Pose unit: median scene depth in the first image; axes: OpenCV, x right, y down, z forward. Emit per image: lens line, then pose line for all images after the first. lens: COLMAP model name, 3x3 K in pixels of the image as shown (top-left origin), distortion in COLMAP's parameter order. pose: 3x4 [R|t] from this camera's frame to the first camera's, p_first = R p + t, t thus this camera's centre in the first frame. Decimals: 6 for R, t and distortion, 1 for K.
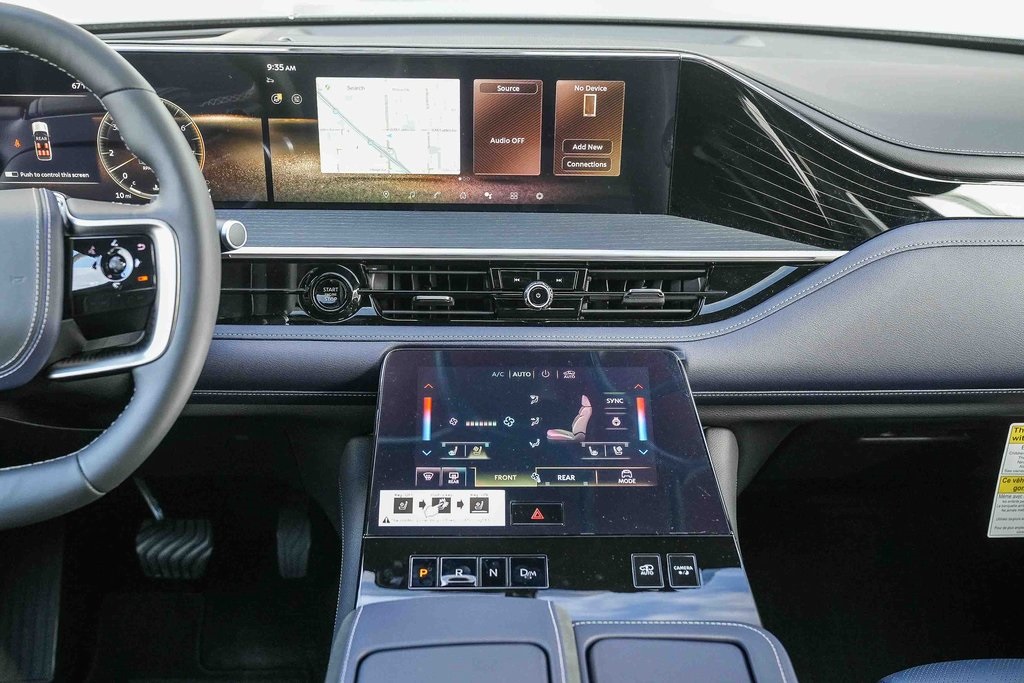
lens RADIAL K [[1147.1, 0, 512.0], [0, 1147.1, 341.5], [0, 0, 1]] dist [-0.011860, -0.012967]
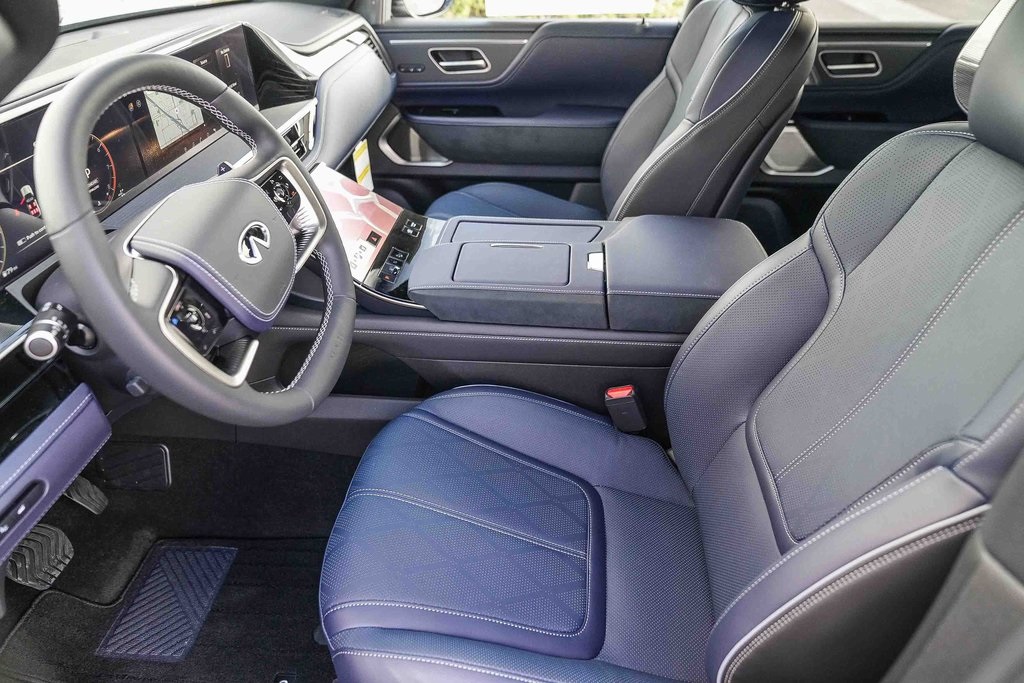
lens RADIAL K [[688.3, 0, 512.0], [0, 688.3, 341.5], [0, 0, 1]] dist [0.008458, 0.003609]
pose [[0.117516, -0.572226, 0.811633, -1.014581], [0.426684, 0.767104, 0.479052, -0.194073], [-0.896733, 0.290015, 0.334307, 0.351011]]
